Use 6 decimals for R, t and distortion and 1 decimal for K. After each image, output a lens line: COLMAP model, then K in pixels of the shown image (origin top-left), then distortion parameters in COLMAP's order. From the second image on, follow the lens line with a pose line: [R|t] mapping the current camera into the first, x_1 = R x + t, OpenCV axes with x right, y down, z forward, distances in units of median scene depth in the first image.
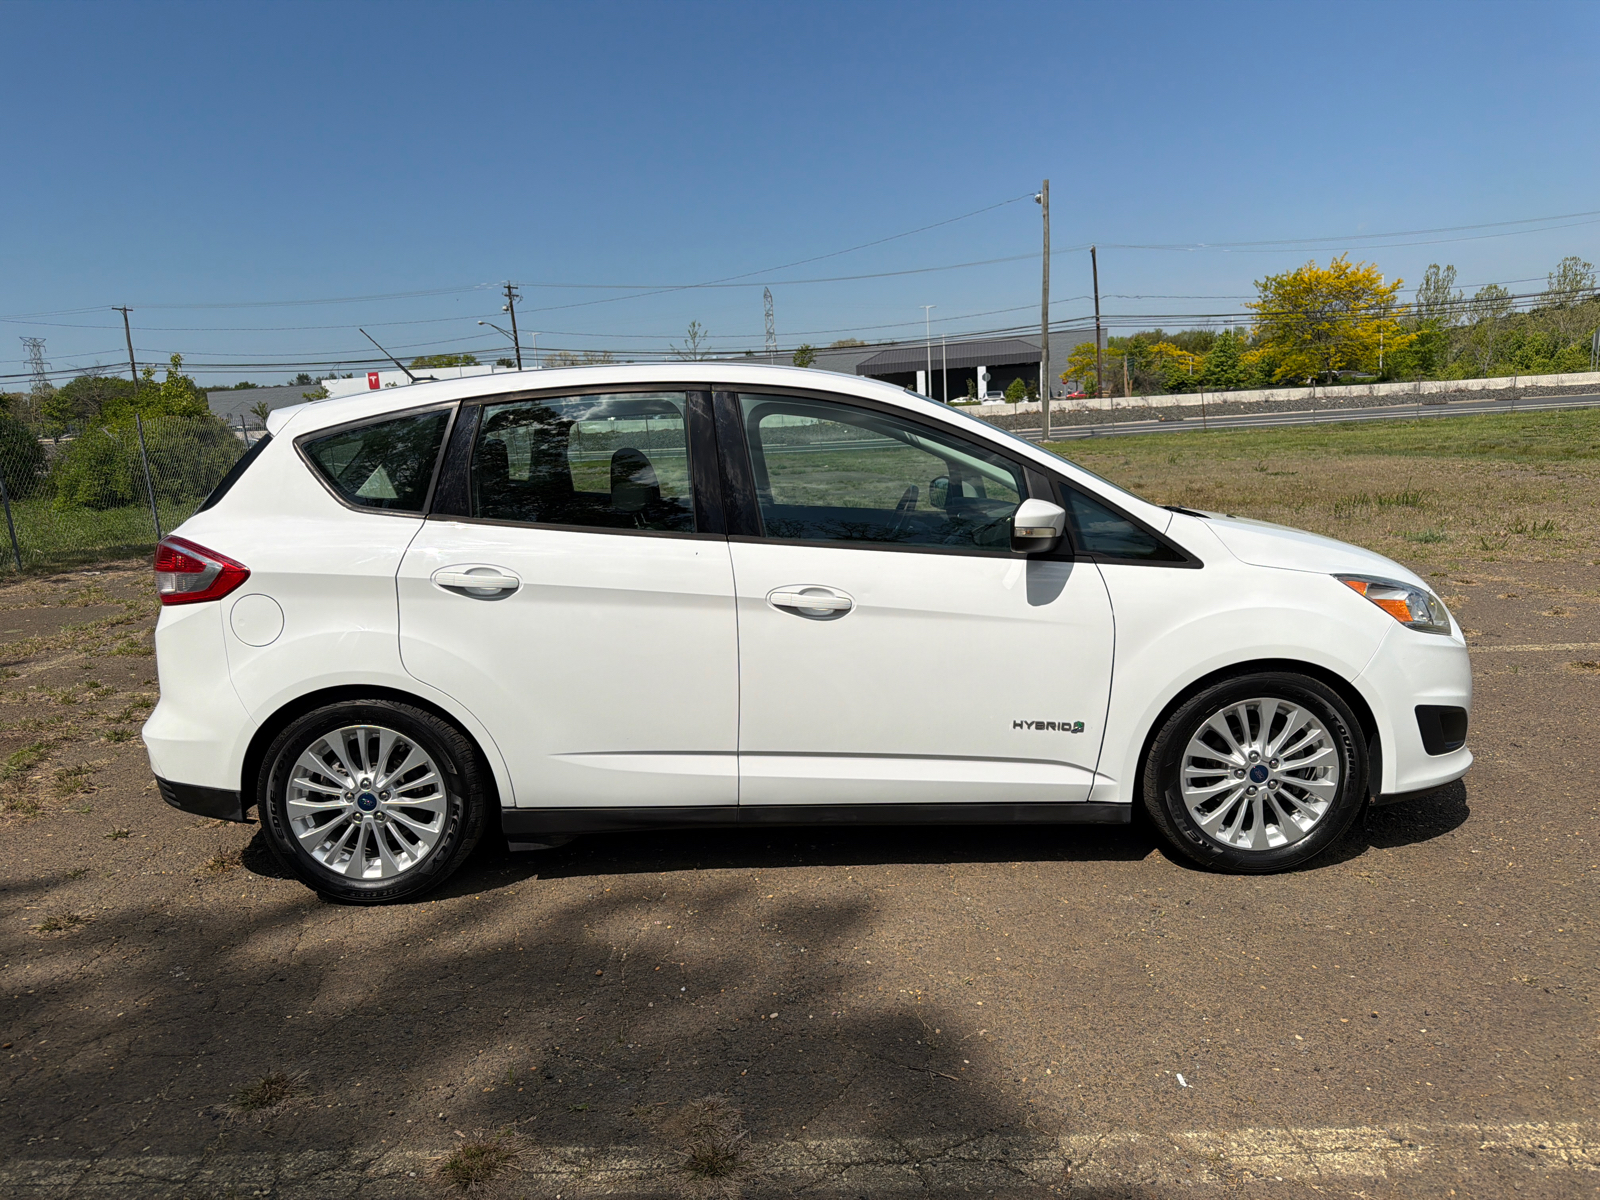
lens RADIAL K [[1211.3, 0, 813.9], [0, 1211.3, 596.3], [0, 0, 1]] dist [0.051934, -0.057632]
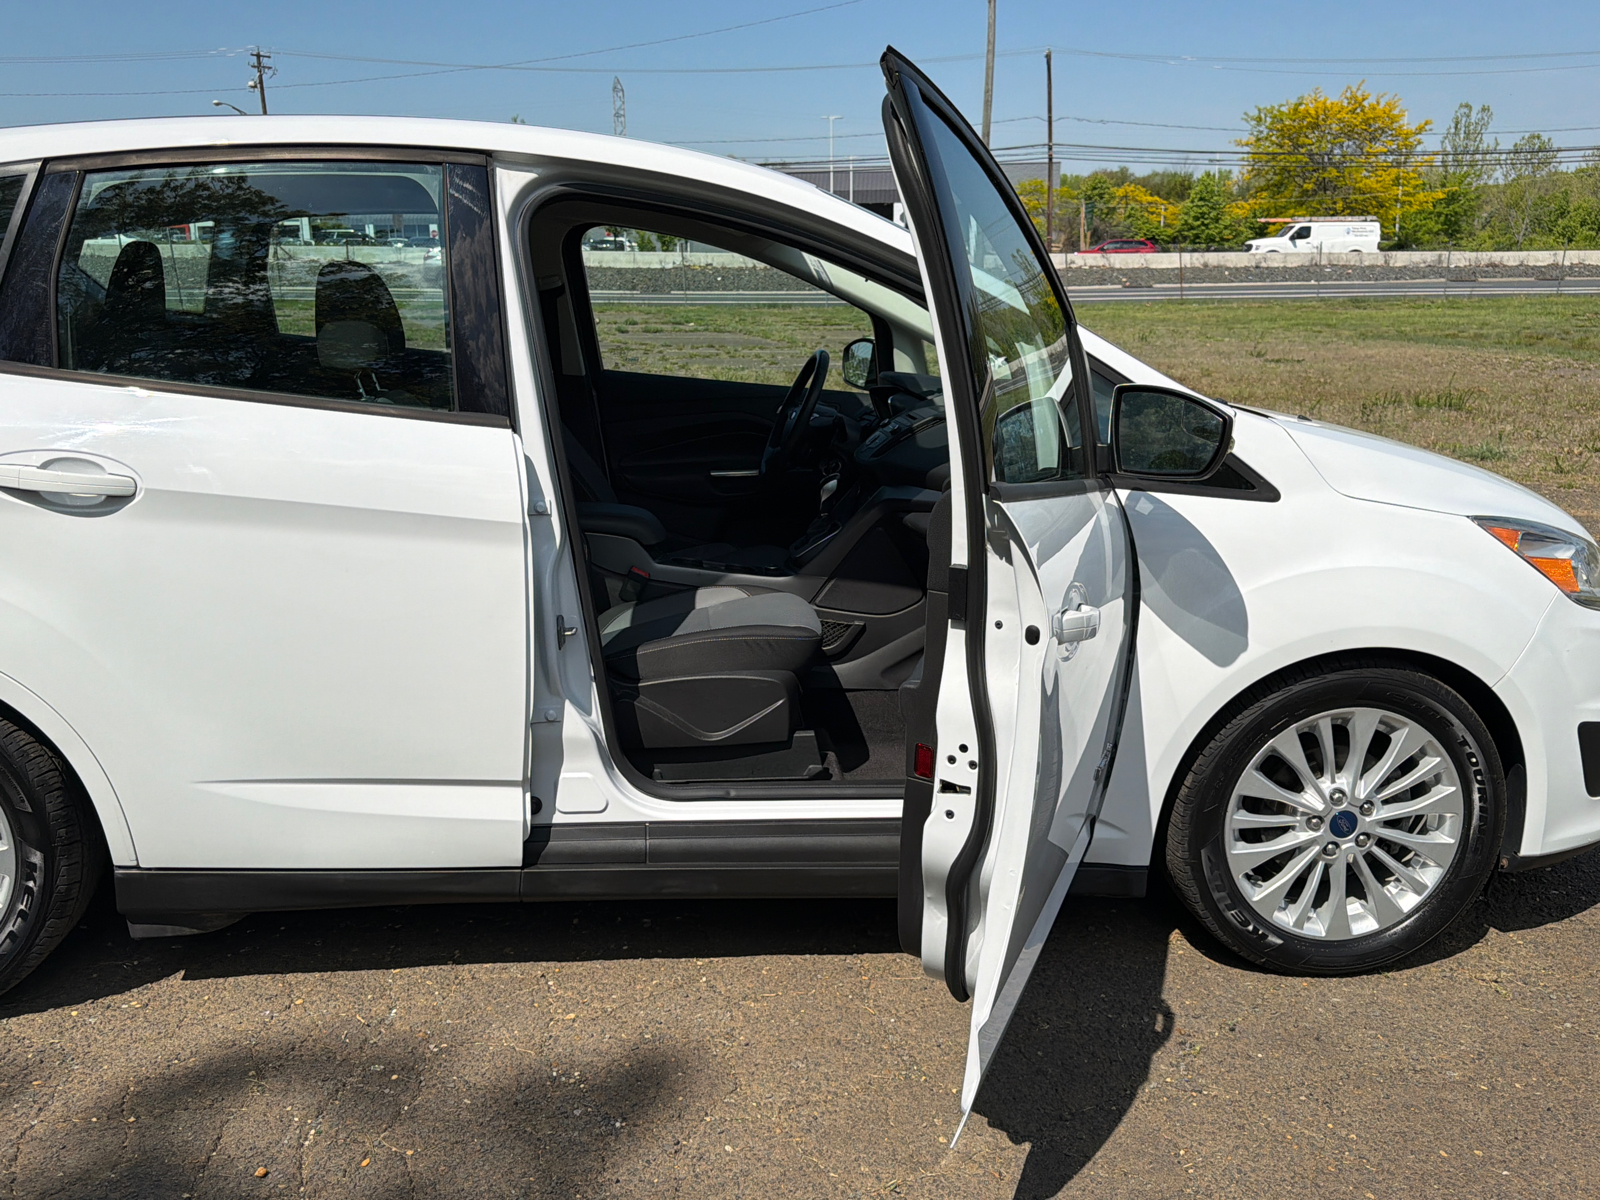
lens RADIAL K [[1211.3, 0, 813.9], [0, 1211.3, 596.3], [0, 0, 1]] dist [0.051934, -0.057632]
pose [[0.993960, 0.023066, 0.107295, 0.013697], [-0.033466, 0.994802, 0.096169, -0.024719], [-0.104519, -0.099179, 0.989565, 0.371437]]
